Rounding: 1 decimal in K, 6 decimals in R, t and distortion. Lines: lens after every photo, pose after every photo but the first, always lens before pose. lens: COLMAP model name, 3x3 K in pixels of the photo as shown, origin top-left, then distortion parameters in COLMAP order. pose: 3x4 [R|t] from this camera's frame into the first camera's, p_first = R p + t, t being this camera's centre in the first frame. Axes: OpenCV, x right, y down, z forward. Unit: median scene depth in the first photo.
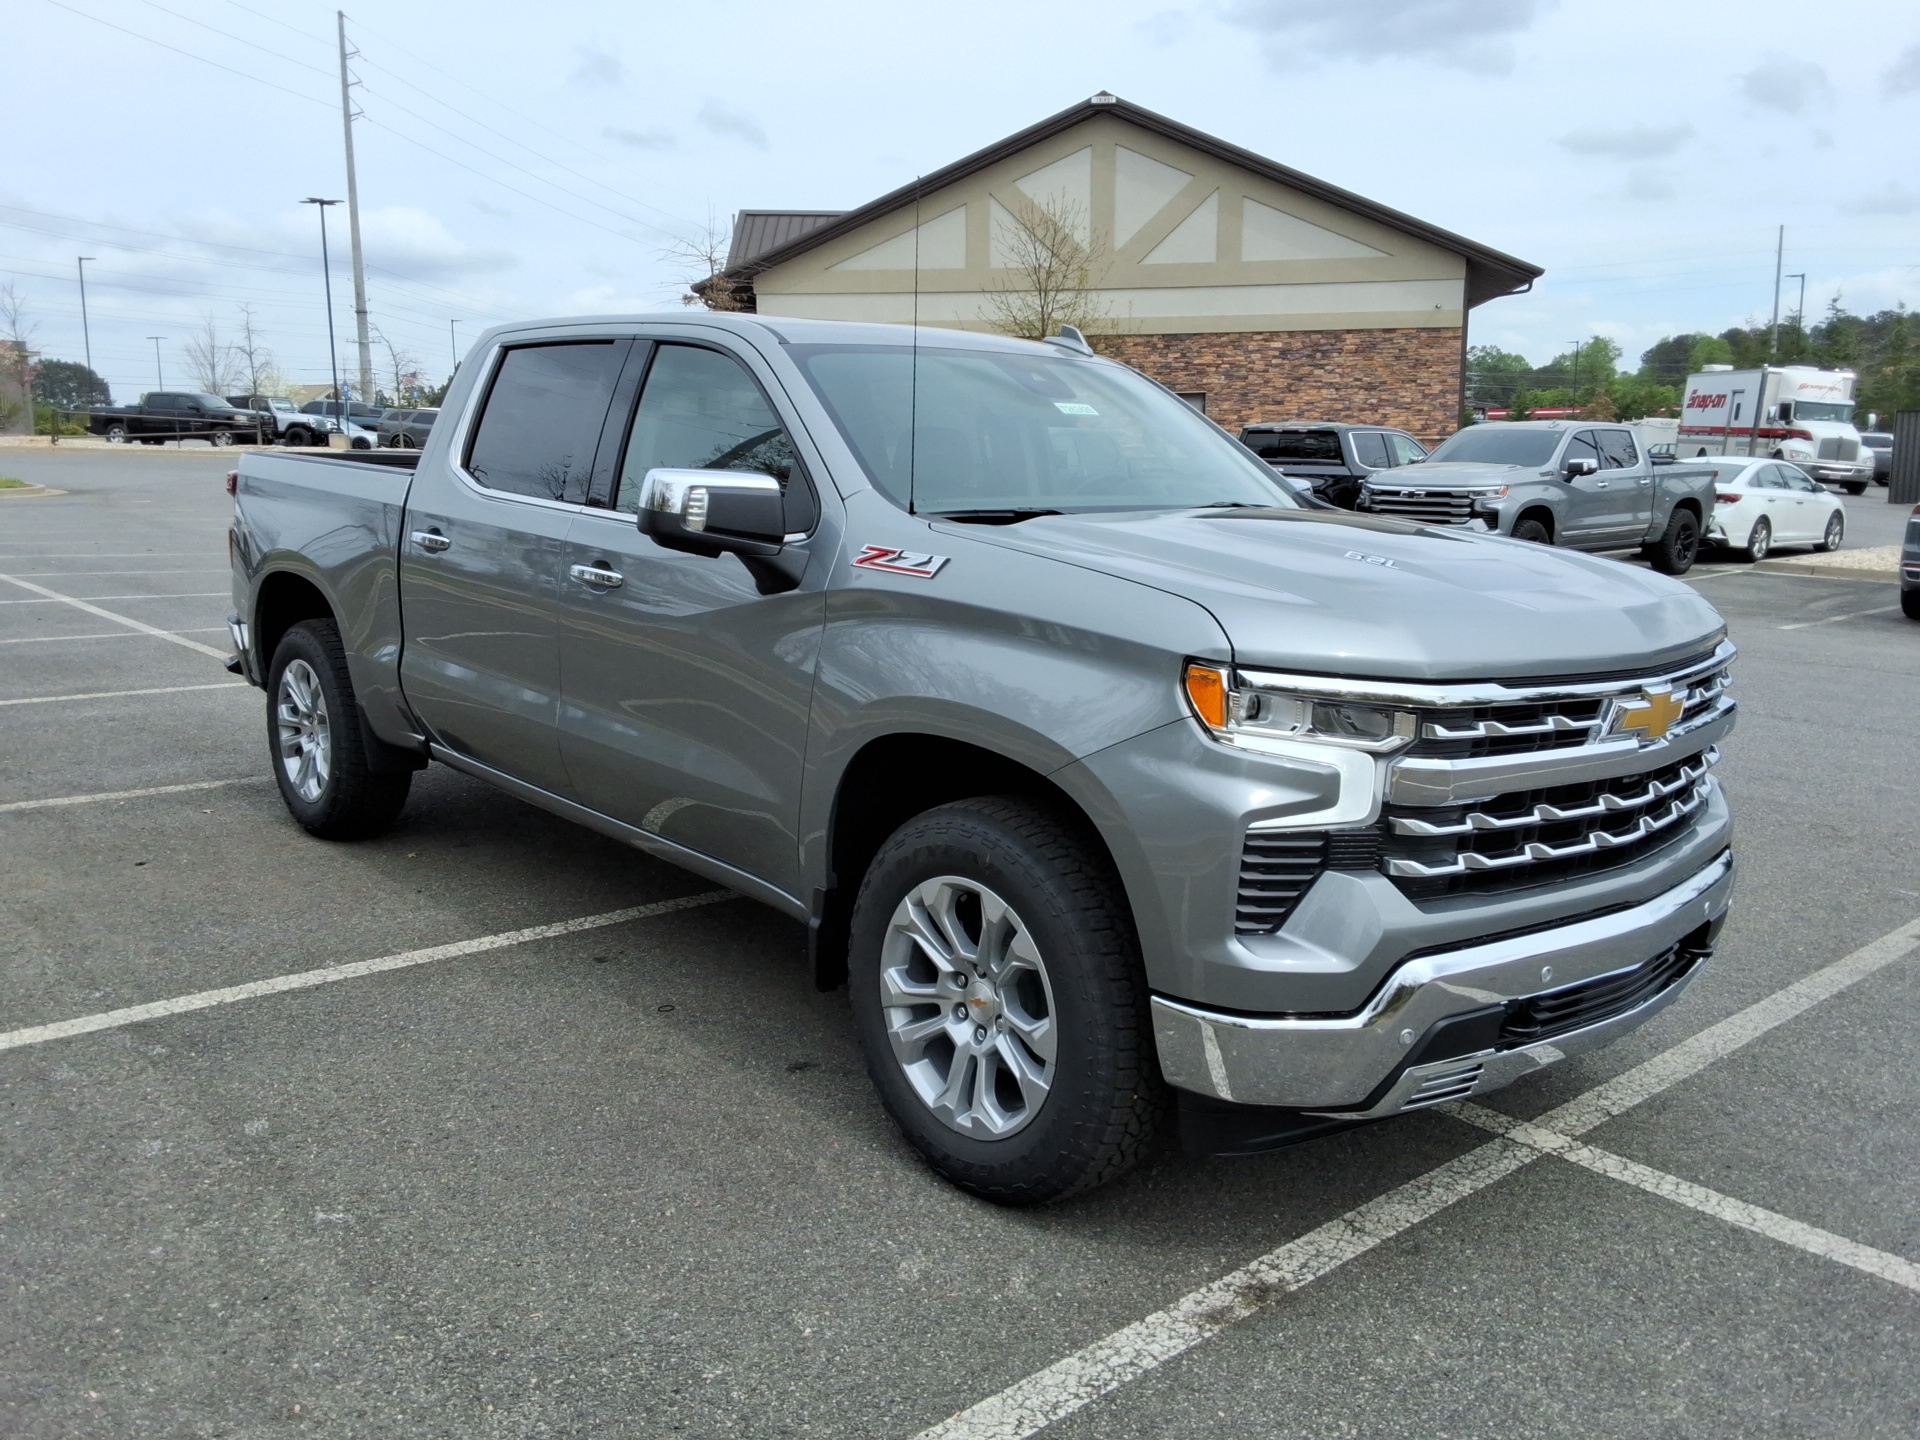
lens RADIAL K [[1540.5, 0, 982.7], [0, 1540.5, 724.6], [0, 0, 1]] dist [0.104399, -0.160943]
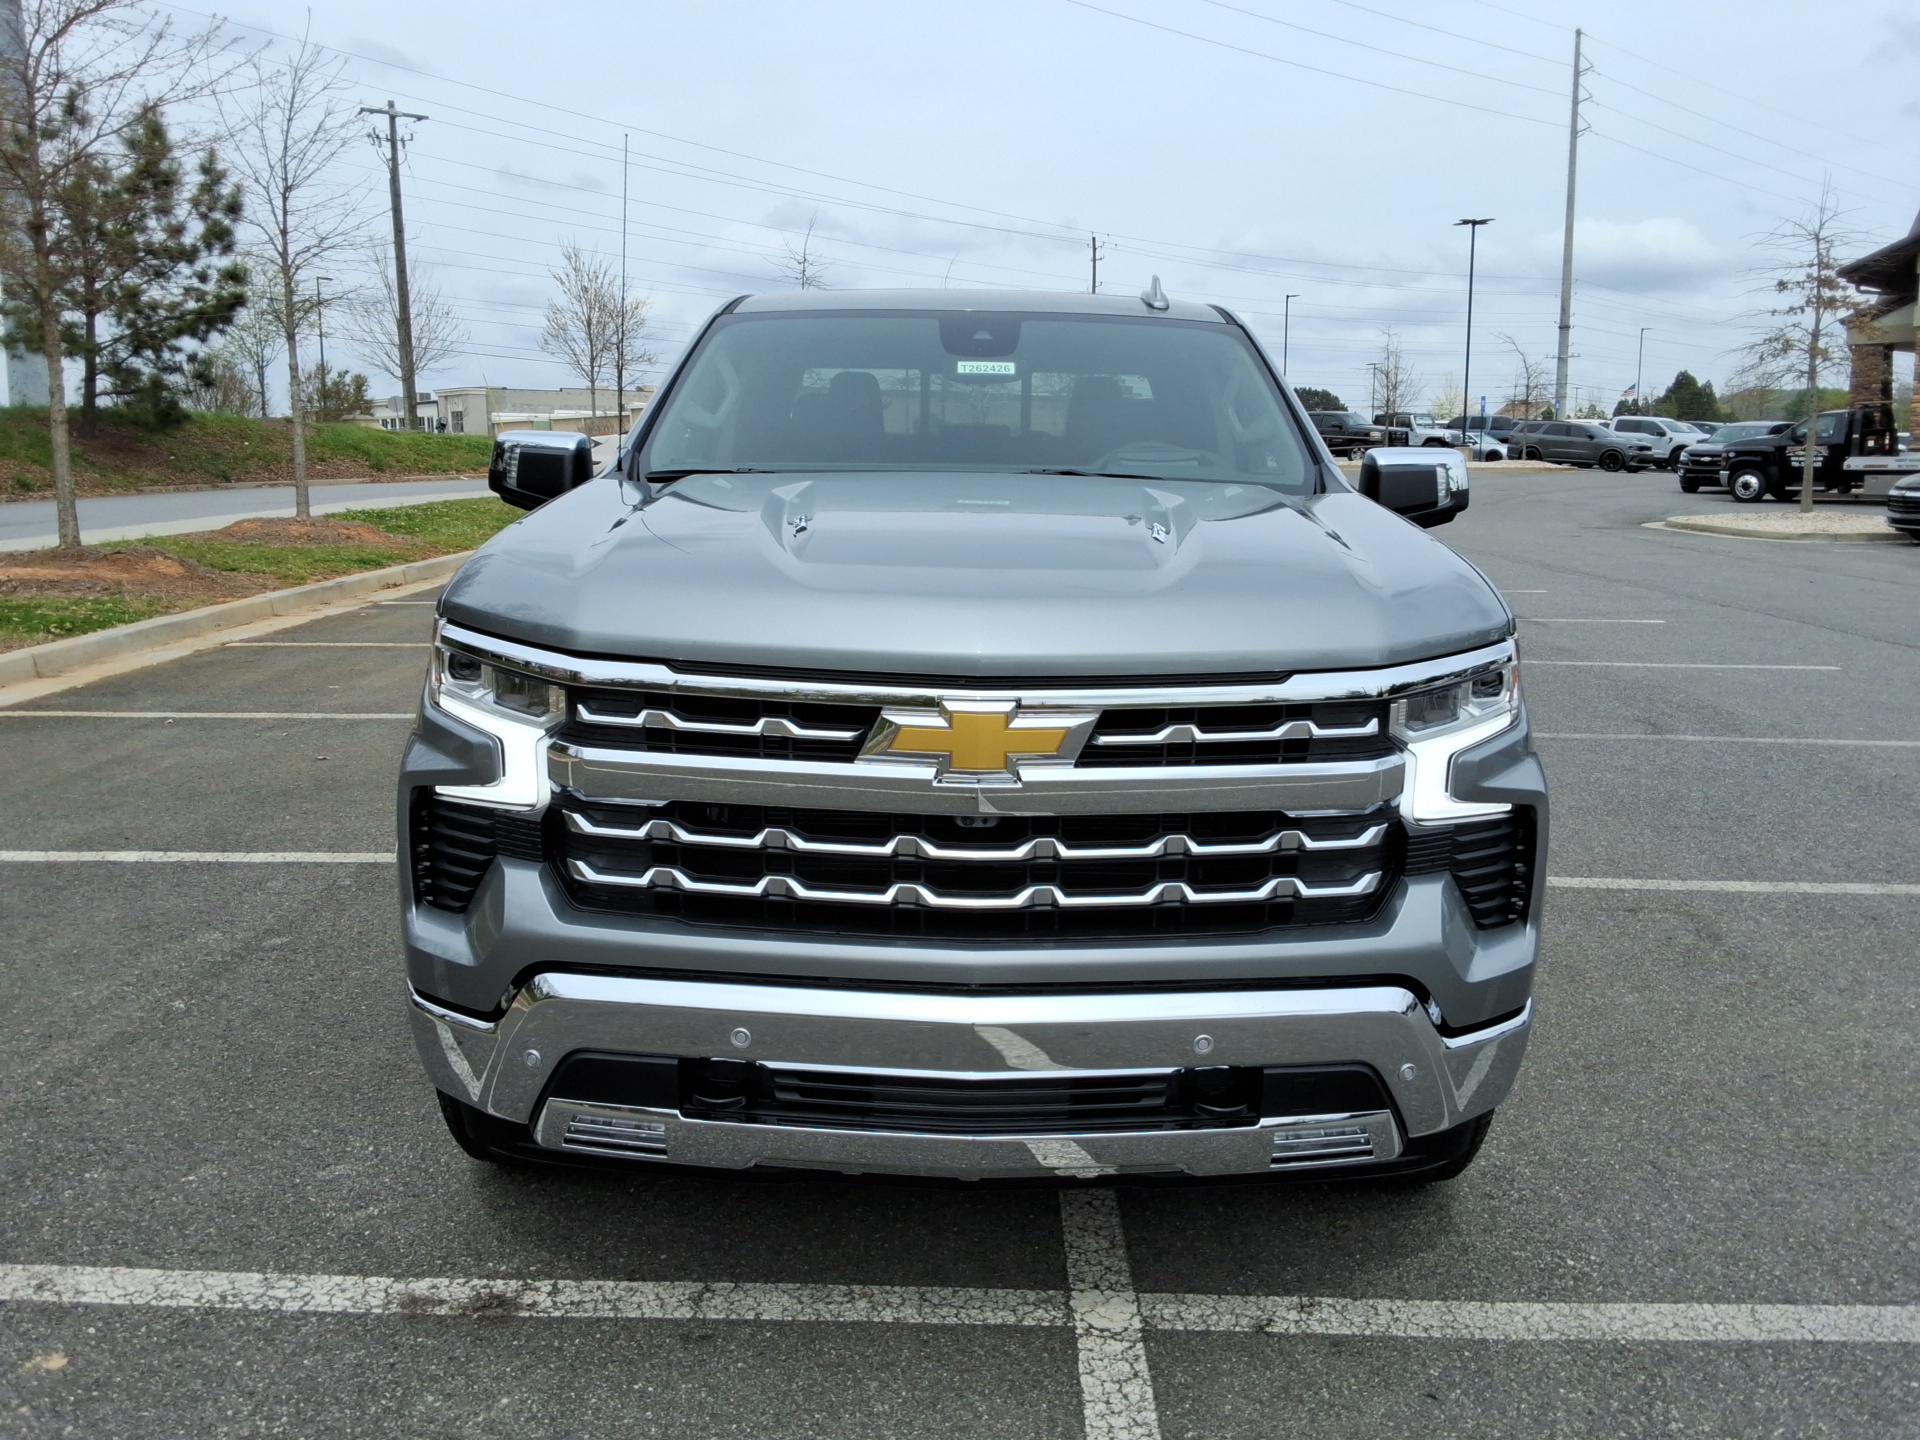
lens RADIAL K [[1540.5, 0, 965.8], [0, 1540.5, 721.3], [0, 0, 1]] dist [0.104399, -0.160943]
pose [[0.737299, 0.107174, -0.667012, 0.155050], [-0.114754, 0.992856, 0.032684, -0.006510], [0.665750, 0.052445, 0.744330, 0.077109]]
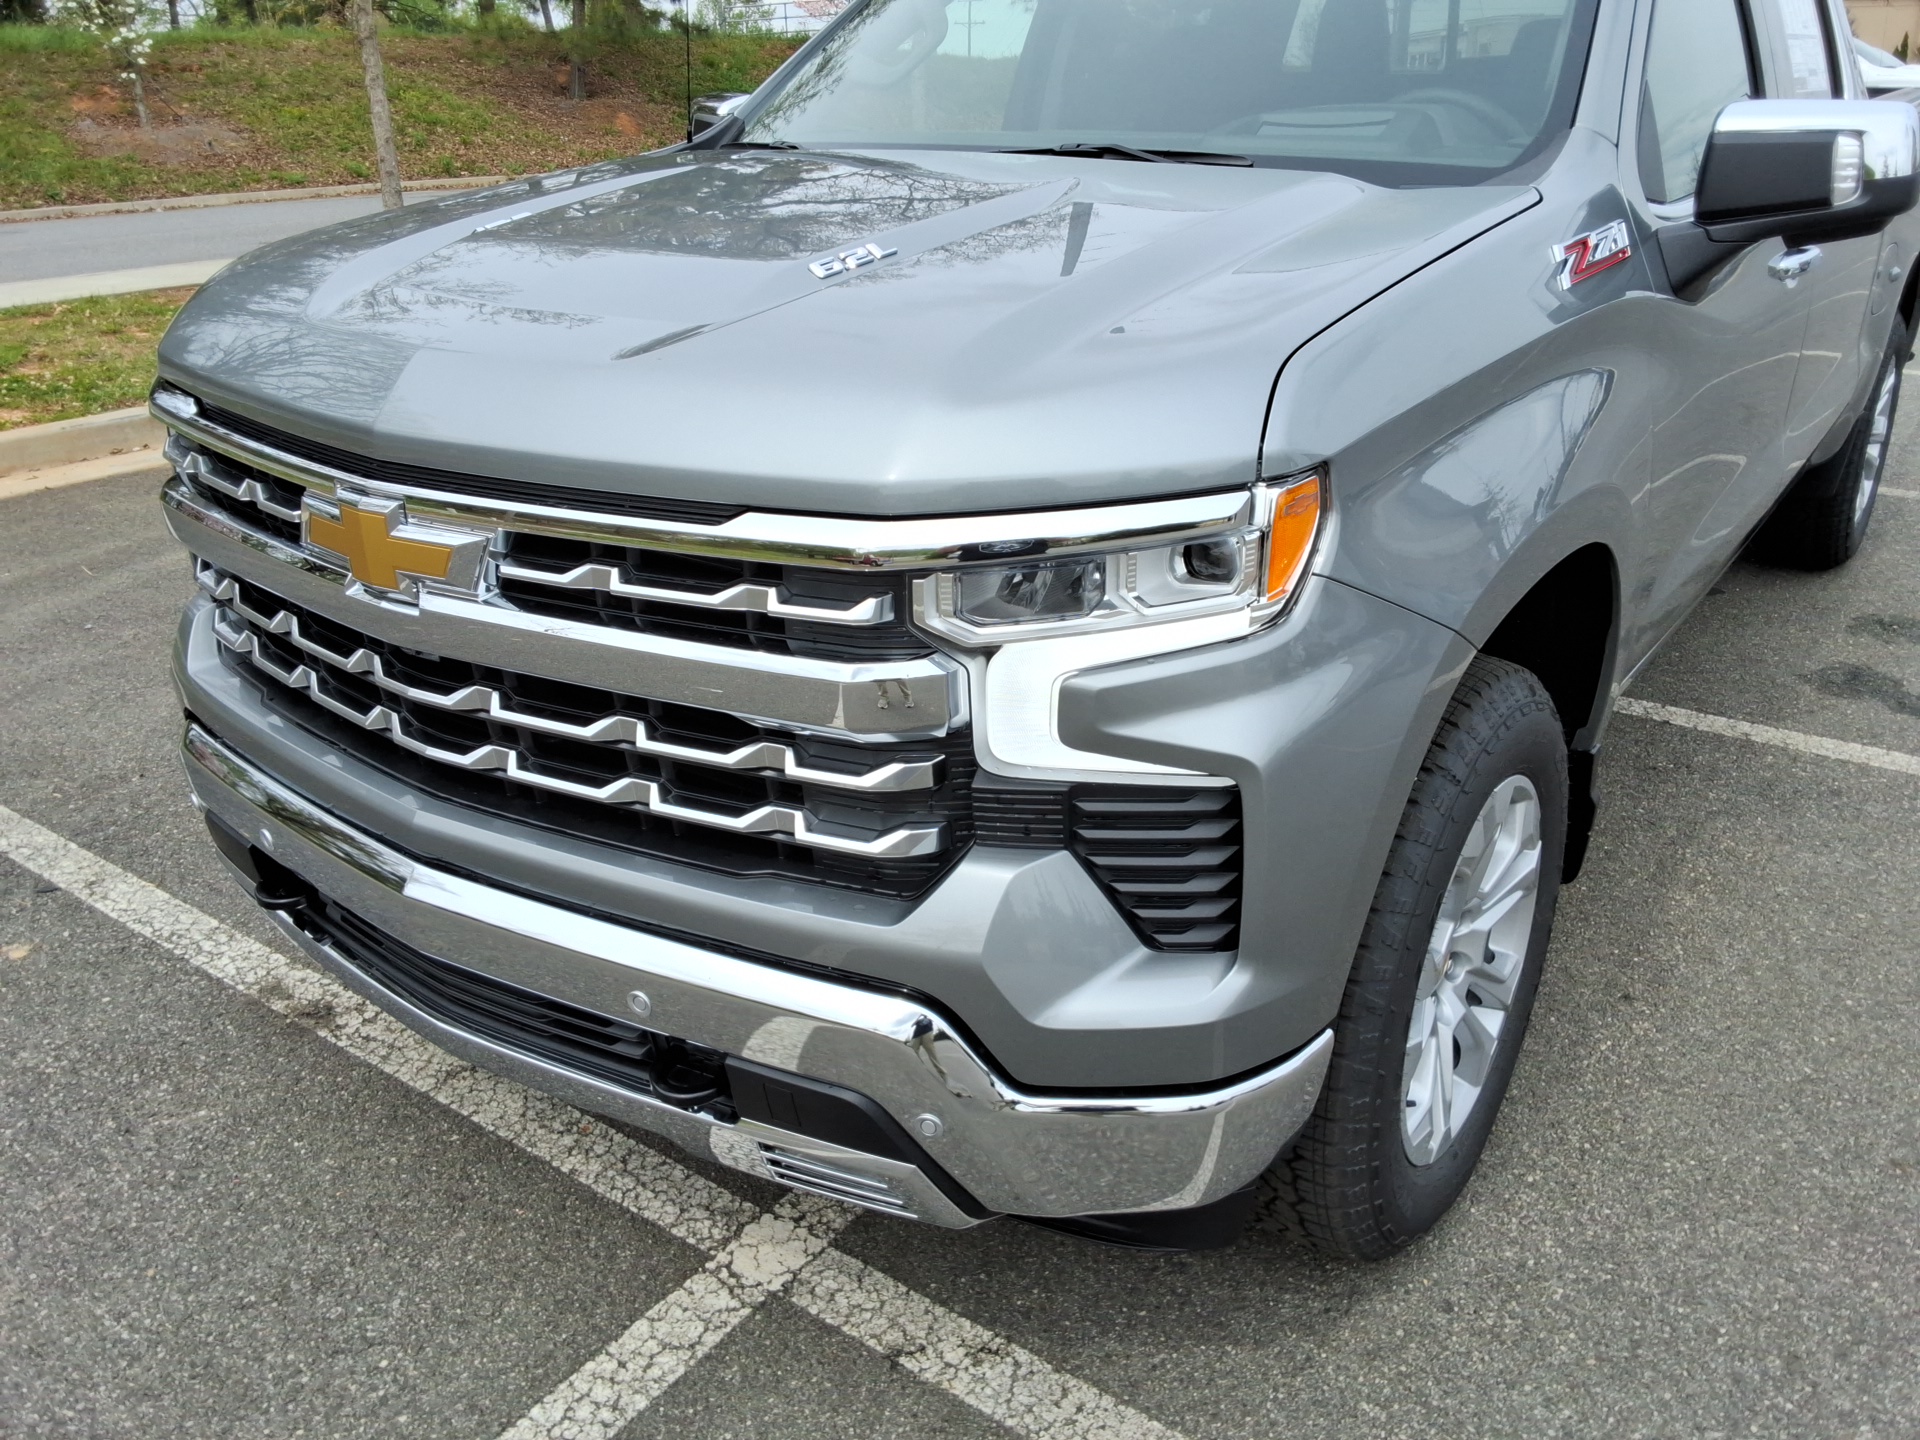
lens RADIAL K [[1540.5, 0, 979.5], [0, 1540.5, 713.0], [0, 0, 1]] dist [0.104399, -0.160943]
pose [[0.213787, 0.350086, -0.911995, 0.170476], [-0.158446, 0.933644, 0.321254, -0.027652], [0.963945, 0.075822, 0.255070, 0.181914]]
